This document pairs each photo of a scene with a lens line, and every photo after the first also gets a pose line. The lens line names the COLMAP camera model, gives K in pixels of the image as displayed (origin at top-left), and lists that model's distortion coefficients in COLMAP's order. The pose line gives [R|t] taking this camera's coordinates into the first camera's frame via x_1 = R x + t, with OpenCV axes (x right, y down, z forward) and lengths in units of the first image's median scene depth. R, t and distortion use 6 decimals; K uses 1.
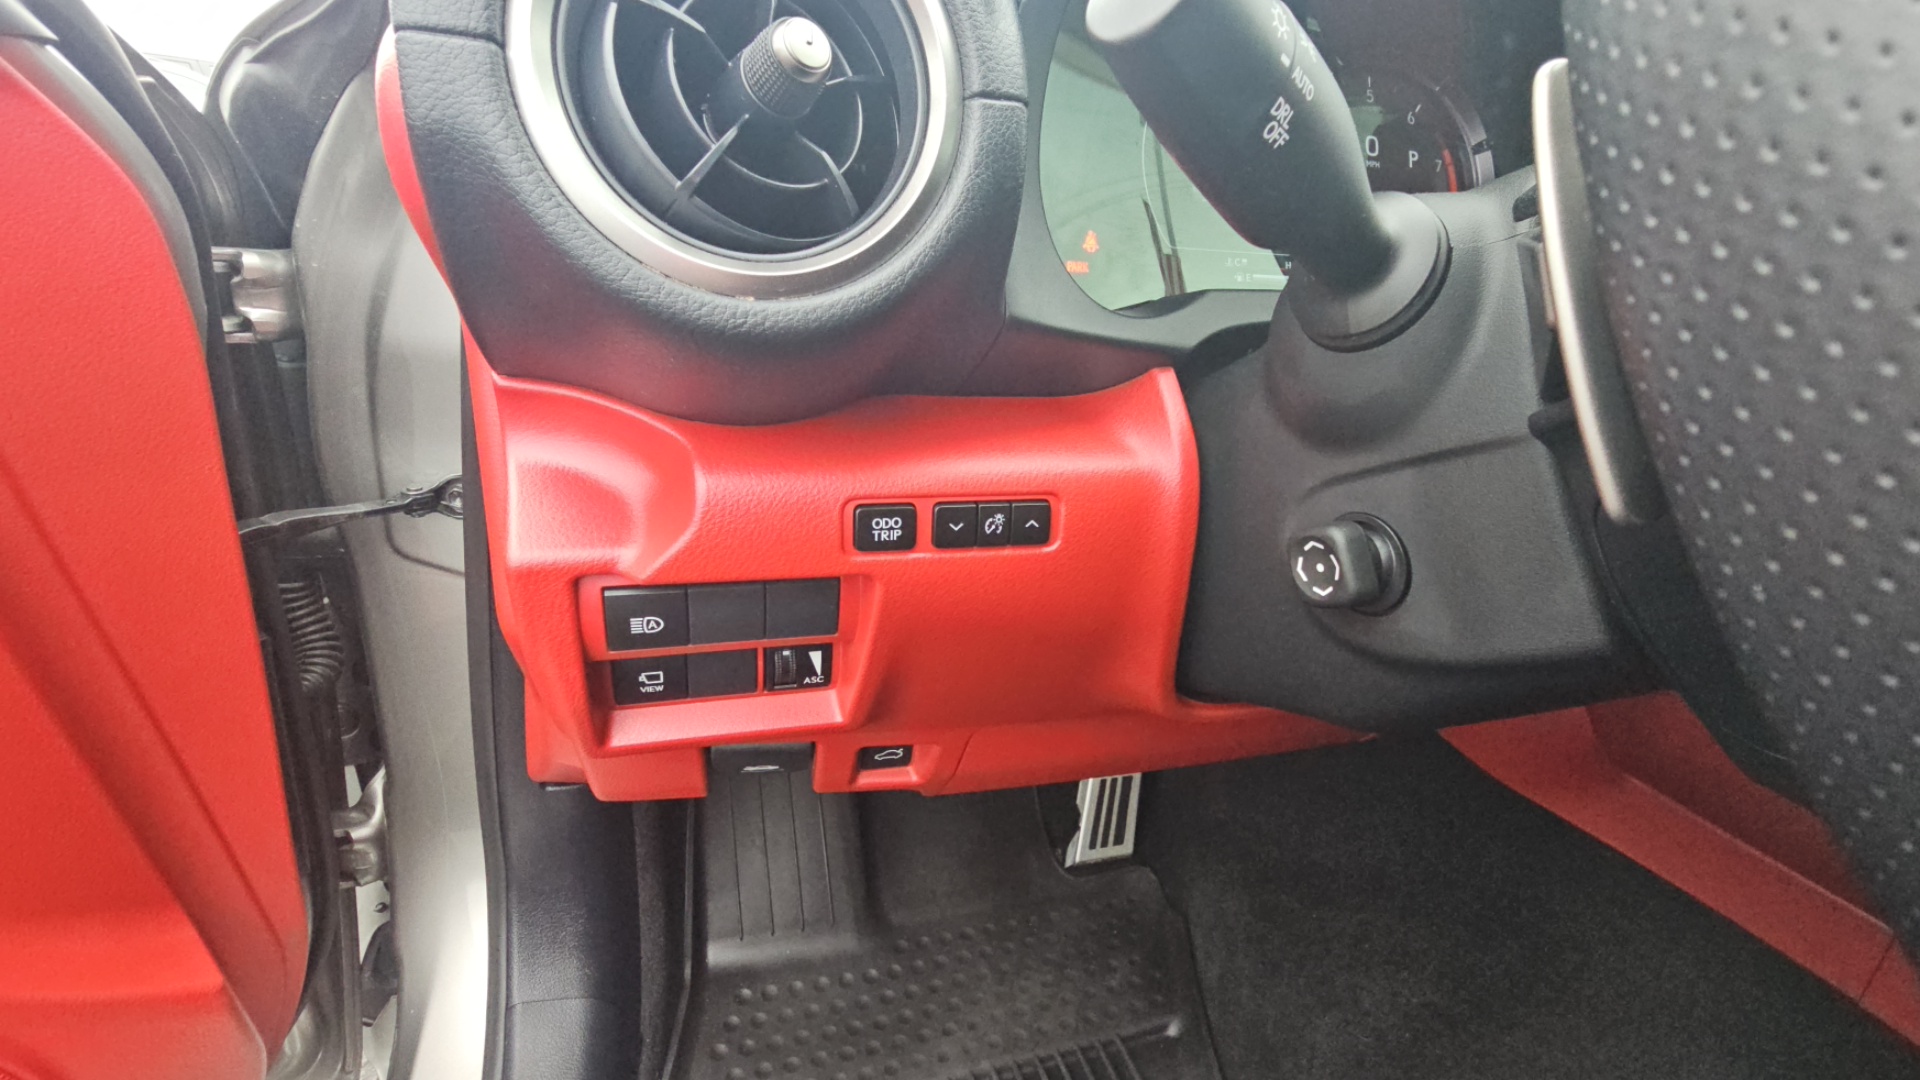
lens RADIAL K [[858.2, 0, 975.8], [0, 858.2, 552.1], [0, 0, 1]] dist [0.008641, -0.006928]
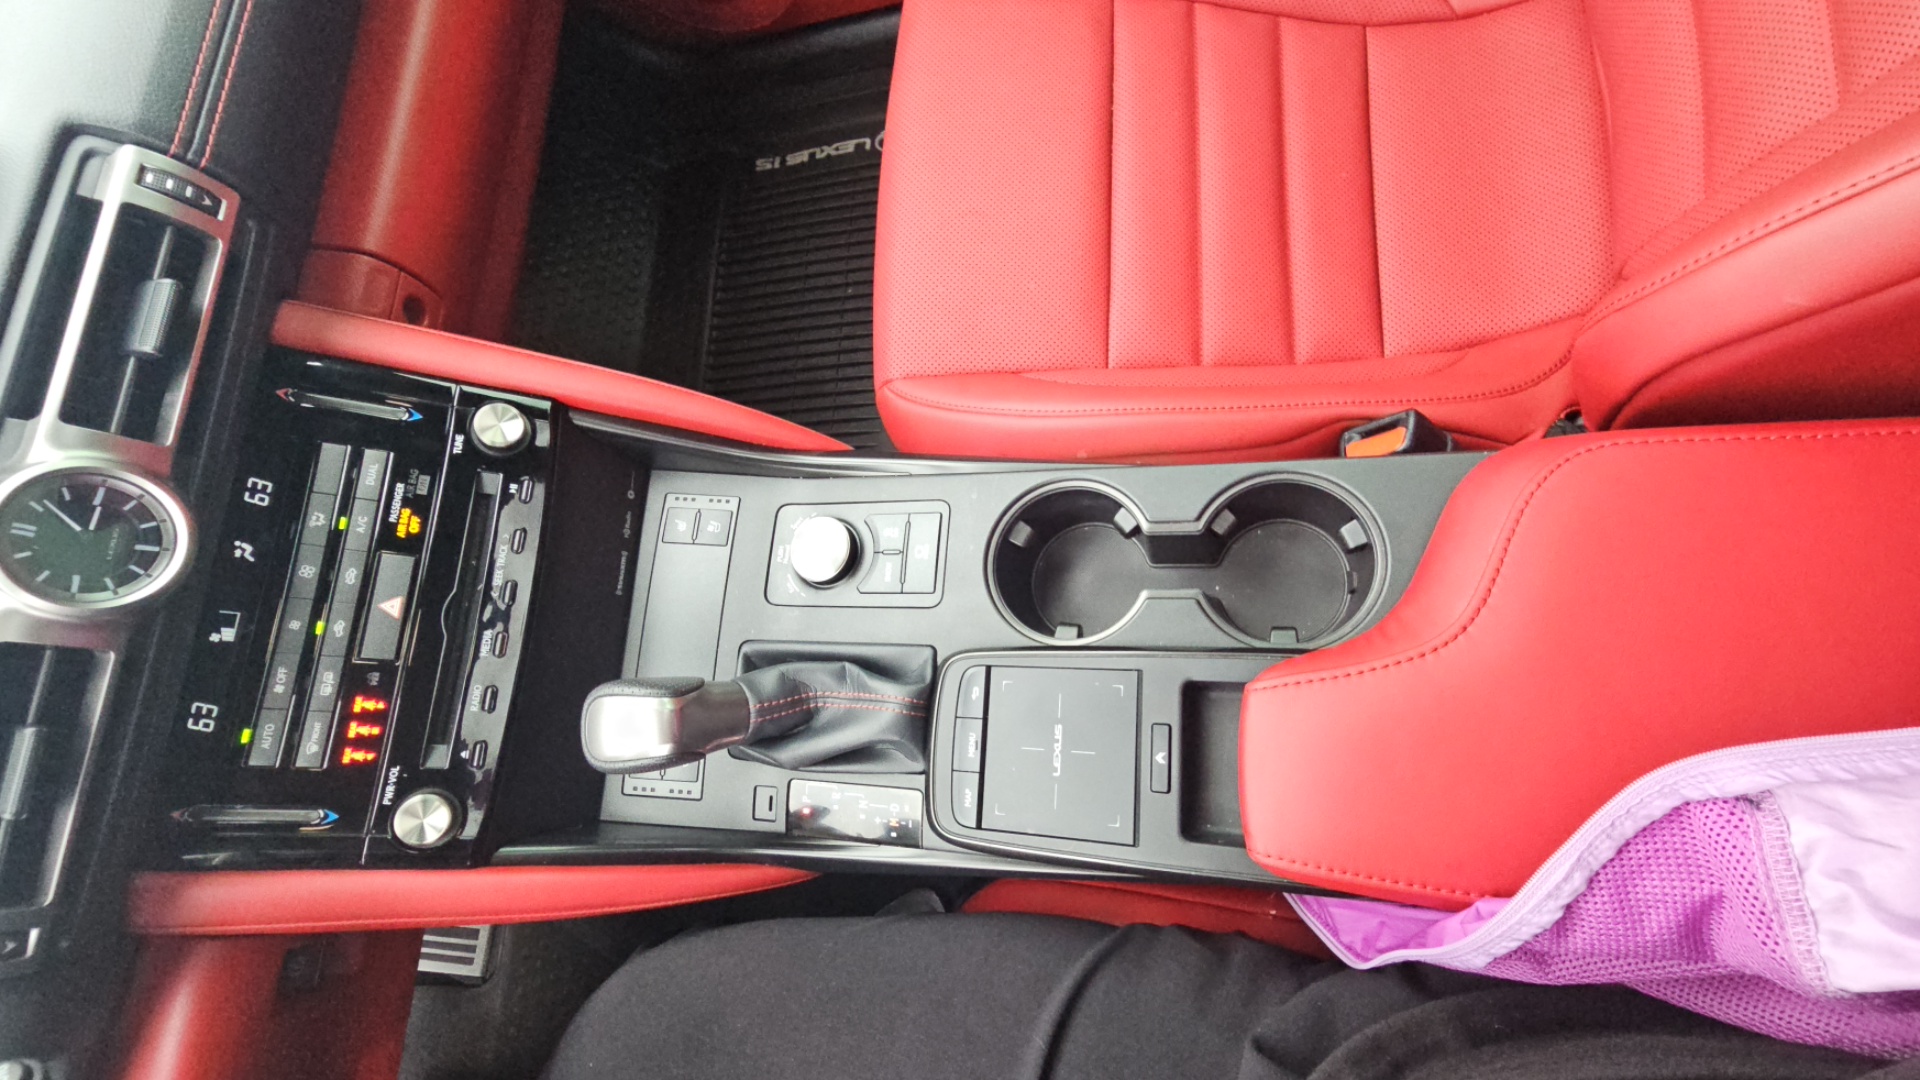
lens RADIAL K [[858.2, 0, 975.0], [0, 858.2, 545.5], [0, 0, 1]] dist [0.008641, -0.006928]
pose [[0.334266, -0.941642, 0.039705, 1.917427], [0.640025, 0.257719, 0.723843, -0.449554], [-0.691834, -0.216544, 0.688821, -0.279264]]
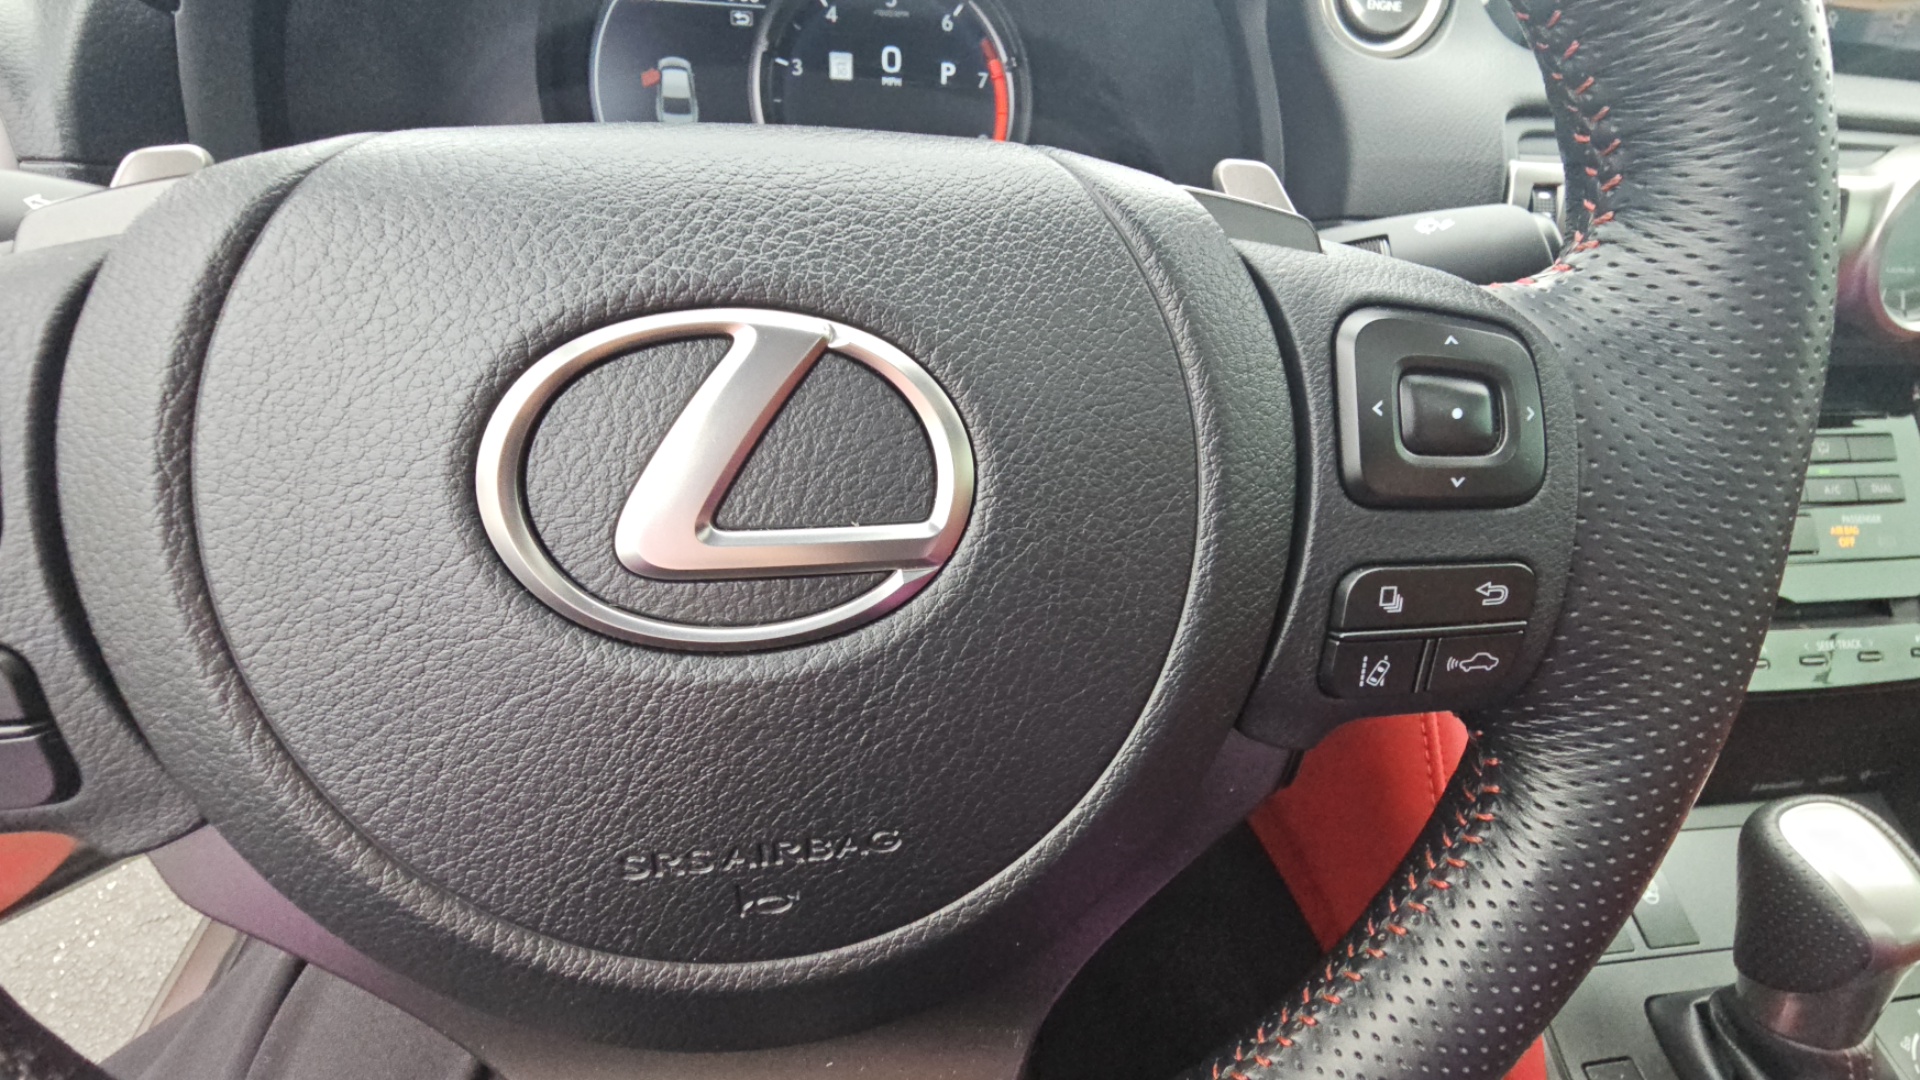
lens RADIAL K [[858.2, 0, 973.1], [0, 858.2, 546.9], [0, 0, 1]] dist [0.008641, -0.006928]
pose [[0.981362, 0.119436, -0.150544, 0.865082], [-0.076279, 0.961146, 0.265290, -0.256951], [0.176380, -0.248862, 0.952343, 0.010621]]
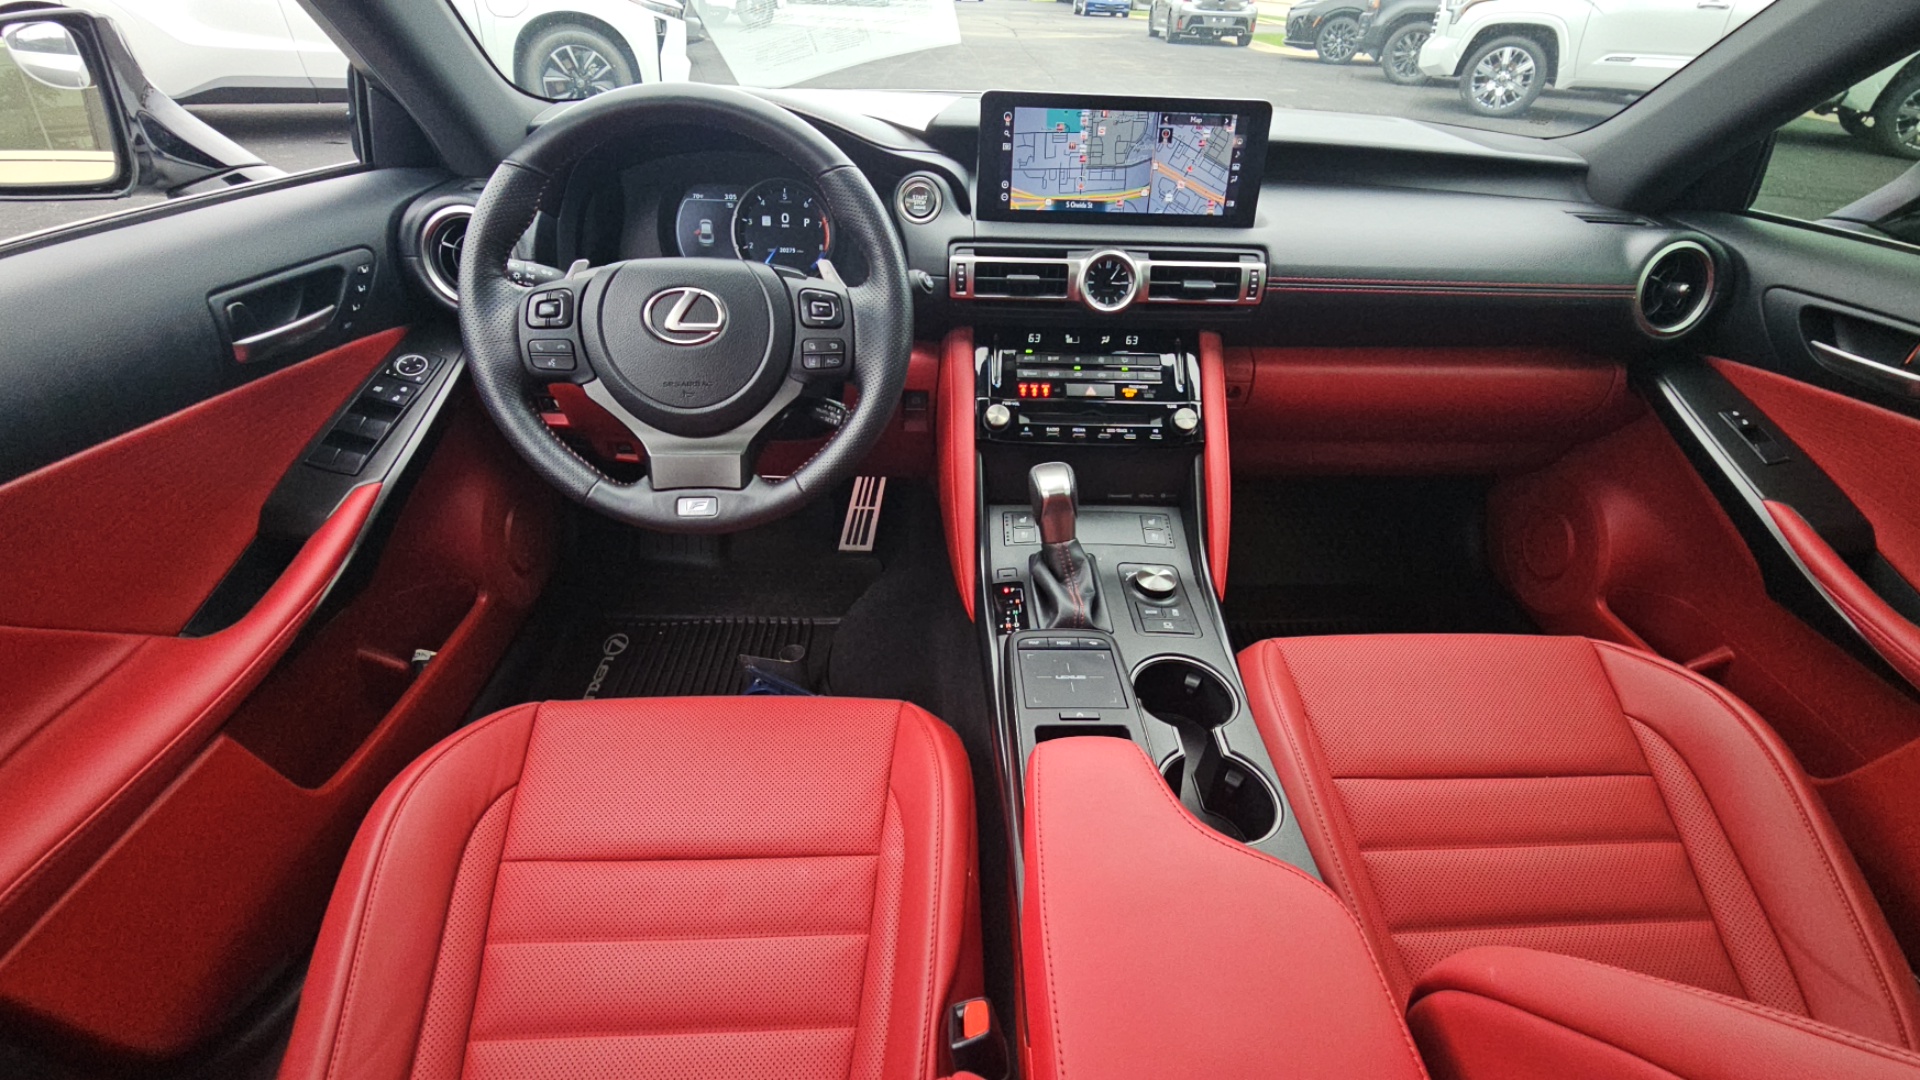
lens RADIAL K [[858.2, 0, 977.5], [0, 858.2, 545.8], [0, 0, 1]] dist [0.008641, -0.006928]
pose [[0.960650, 0.130455, -0.245219, 1.982521], [-0.079797, 0.975247, 0.206218, -0.126311], [0.266051, -0.178536, 0.947281, -1.558381]]
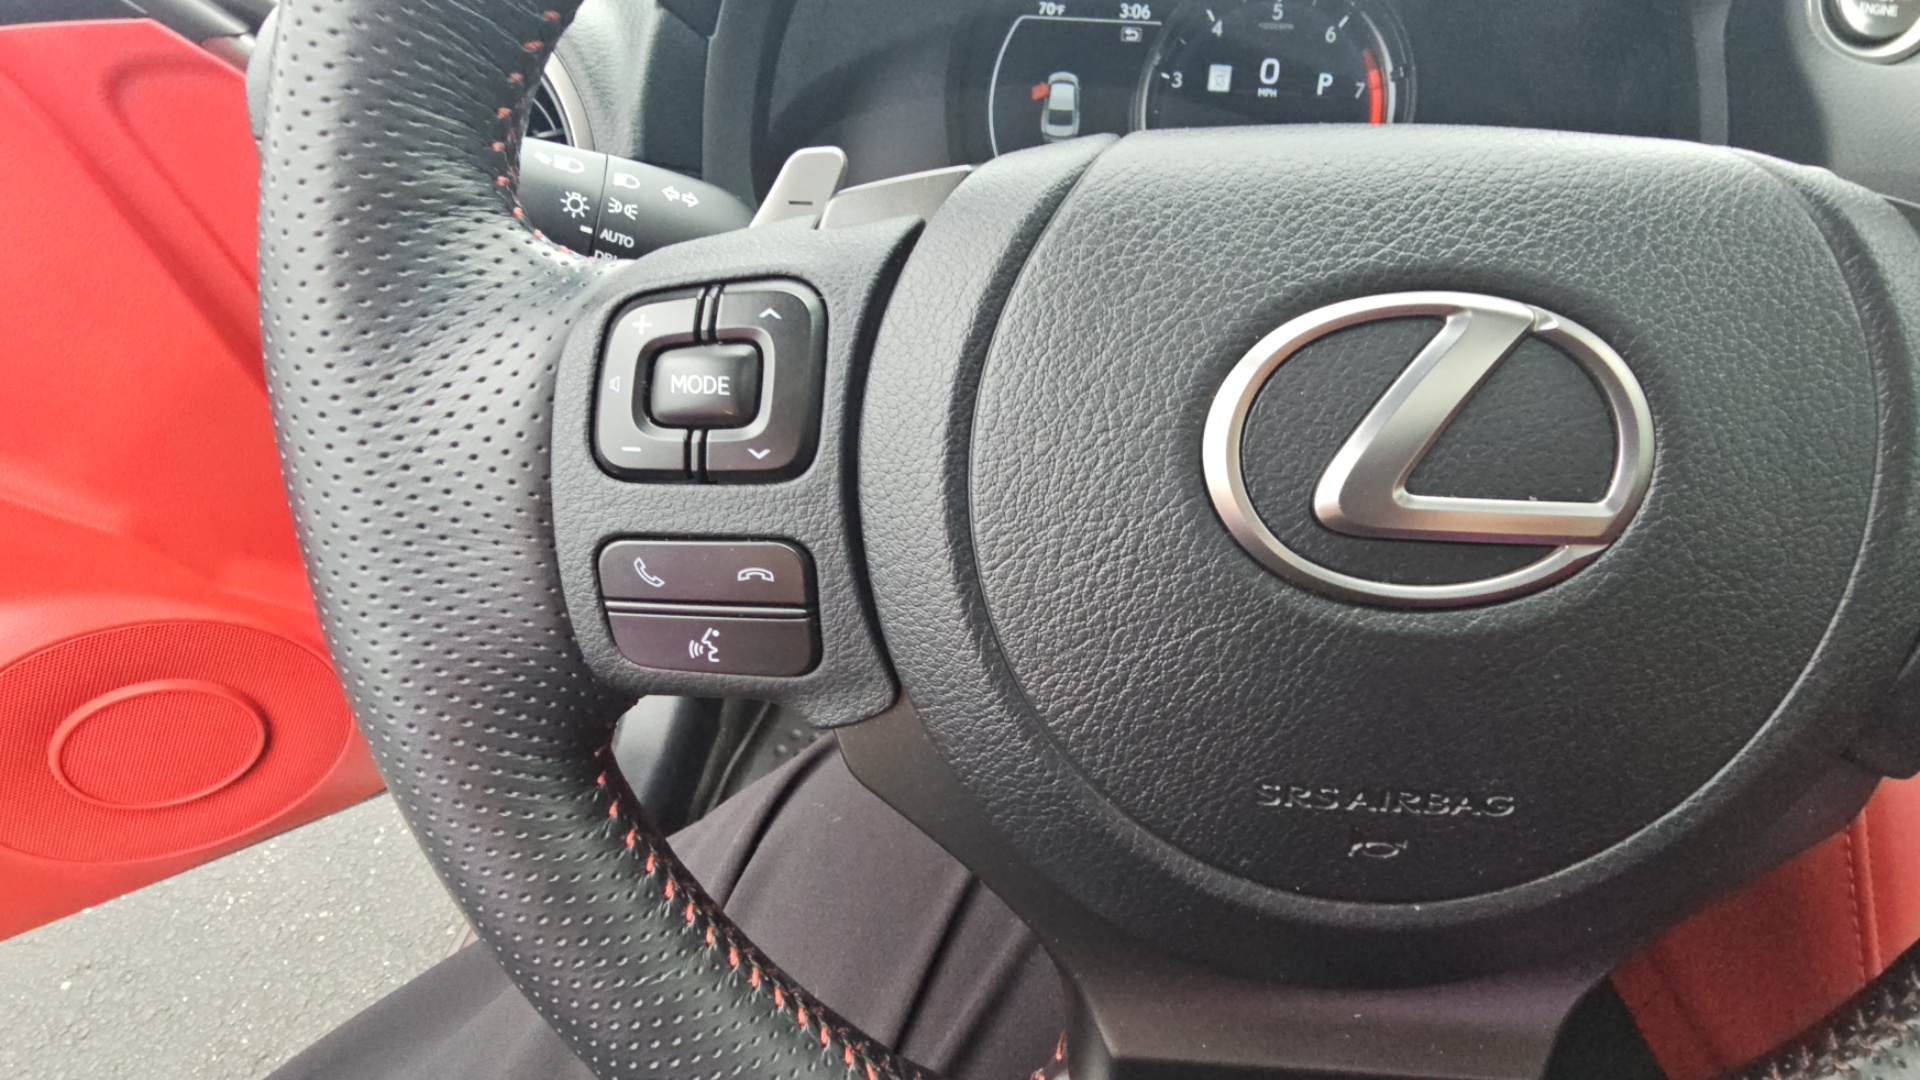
lens RADIAL K [[858.2, 0, 977.0], [0, 858.2, 546.5], [0, 0, 1]] dist [0.008641, -0.006928]
pose [[0.924663, 0.199062, -0.324612, 0.663614], [-0.111723, 0.956783, 0.268485, -0.221991], [0.364028, -0.211991, 0.906942, -0.092711]]
